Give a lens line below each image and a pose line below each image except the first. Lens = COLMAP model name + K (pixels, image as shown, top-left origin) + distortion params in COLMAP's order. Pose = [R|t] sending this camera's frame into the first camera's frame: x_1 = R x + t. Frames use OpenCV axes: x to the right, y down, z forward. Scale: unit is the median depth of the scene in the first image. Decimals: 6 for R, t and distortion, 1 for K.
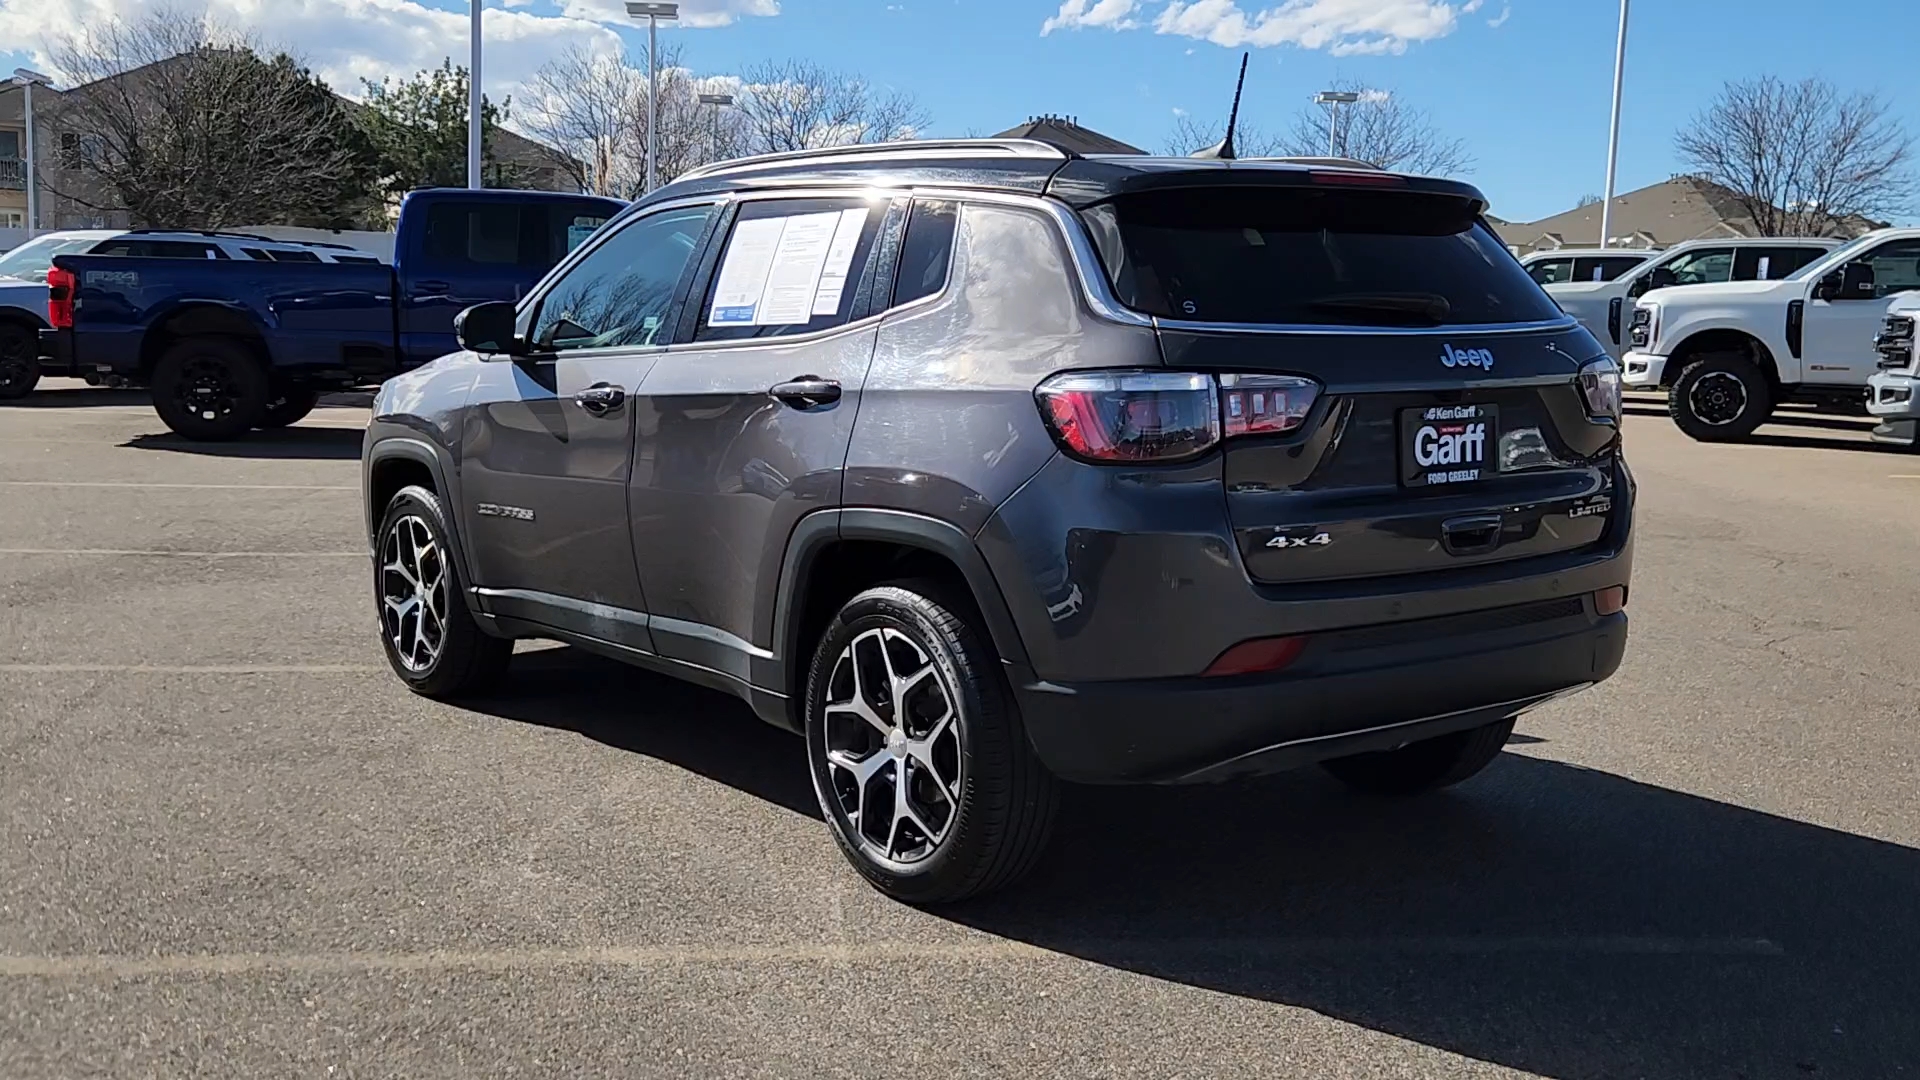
lens RADIAL K [[1909.3, 0, 954.6], [0, 1909.3, 545.3], [0, 0, 1]] dist [0.026565, 0.000000]
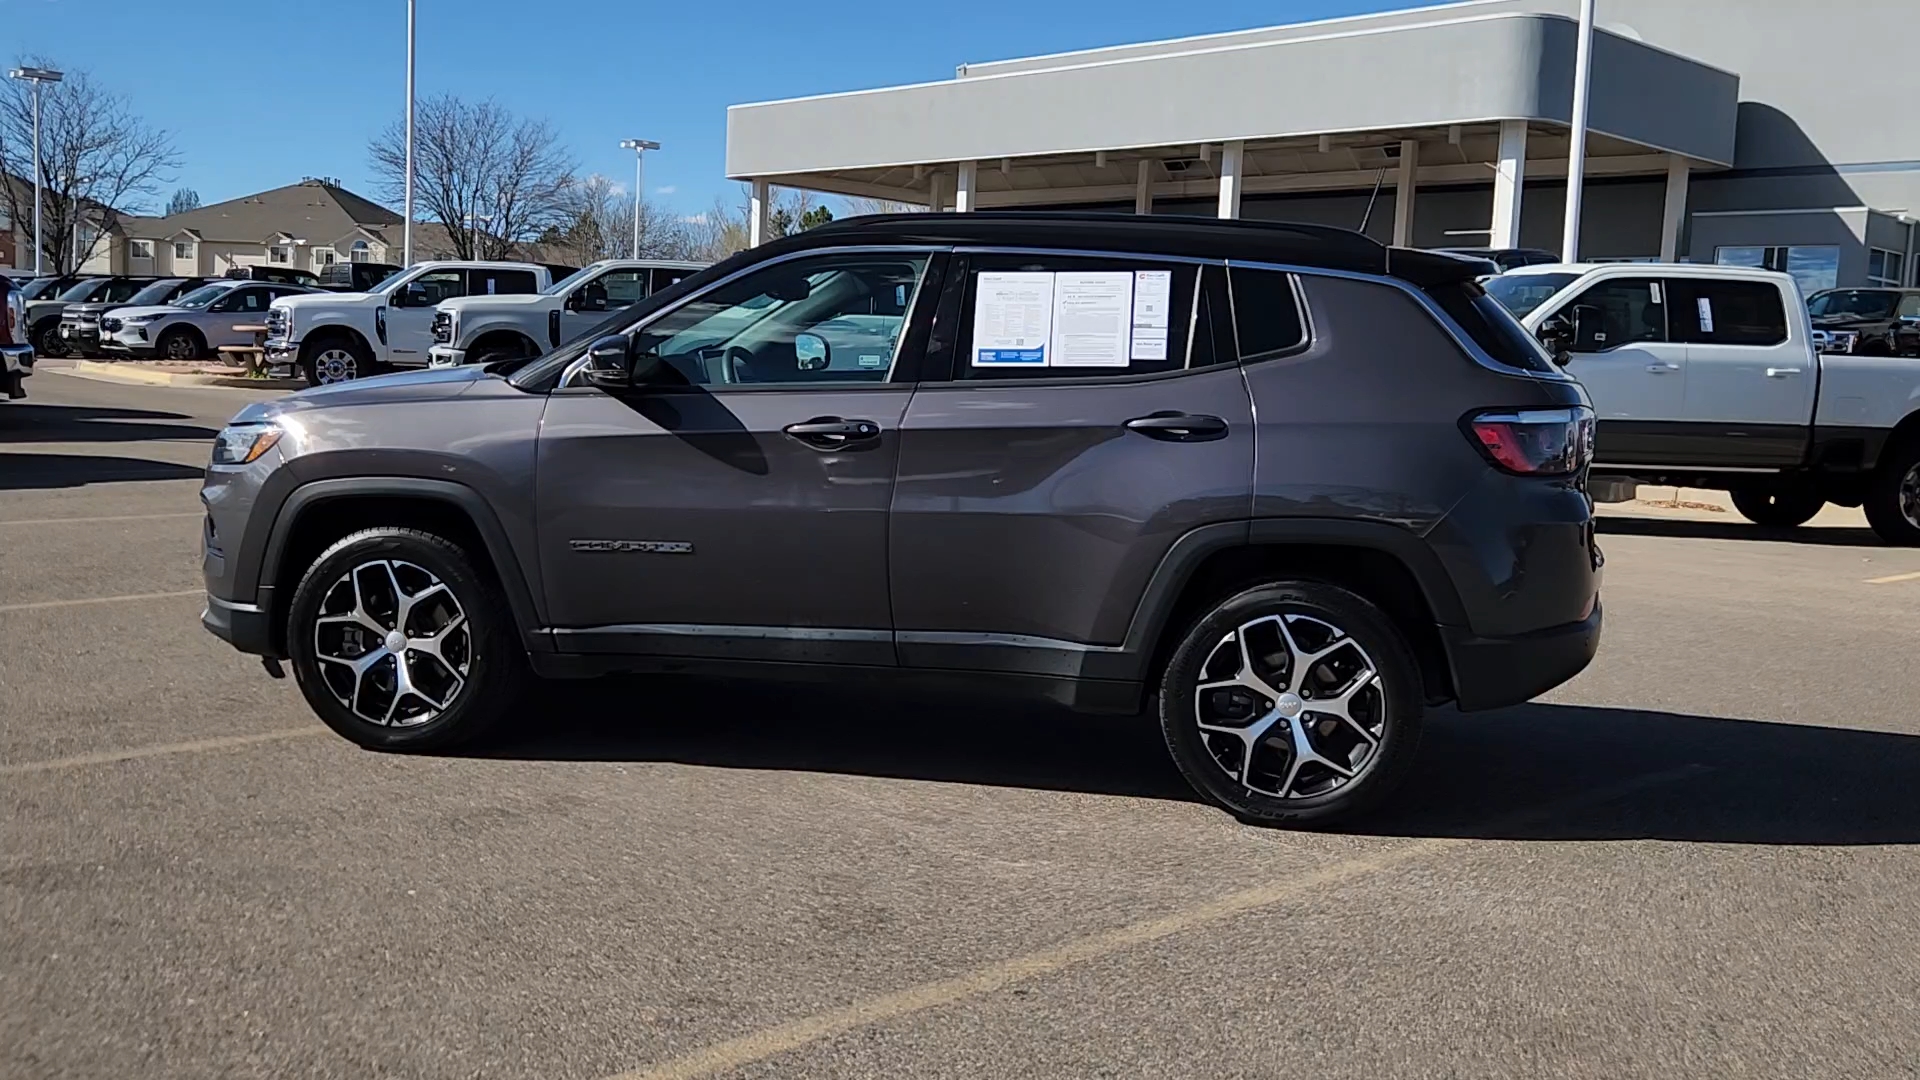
lens RADIAL K [[1909.3, 0, 961.3], [0, 1909.3, 538.4], [0, 0, 1]] dist [0.026565, 0.000000]
pose [[0.758506, -0.055518, 0.649297, -0.902291], [0.057173, 0.998192, 0.018561, -0.036700], [-0.649153, 0.023044, 0.760309, 0.165323]]
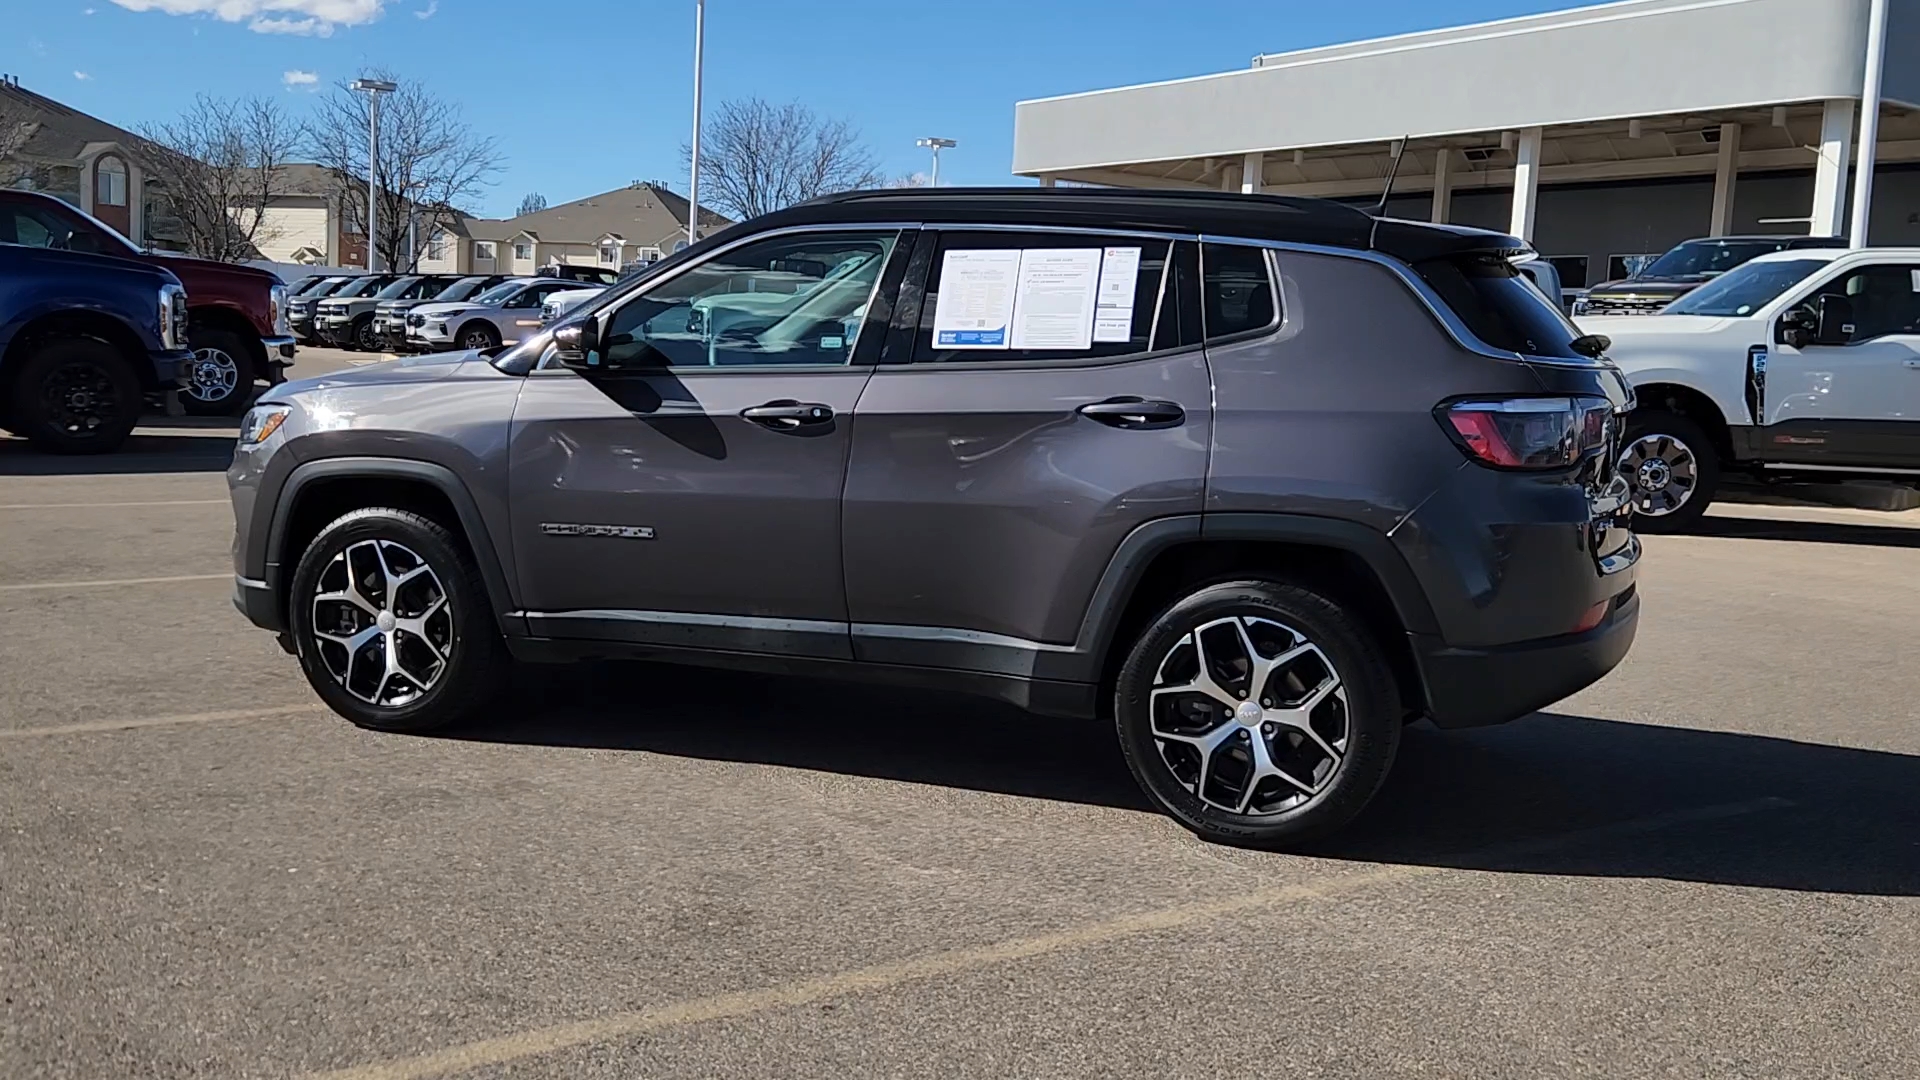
lens RADIAL K [[1909.3, 0, 953.1], [0, 1909.3, 545.4], [0, 0, 1]] dist [0.026565, 0.000000]
pose [[0.857893, -0.042204, 0.512093, -0.698908], [0.040068, 0.999081, 0.015214, -0.021360], [-0.512264, 0.007467, 0.858796, 0.083543]]
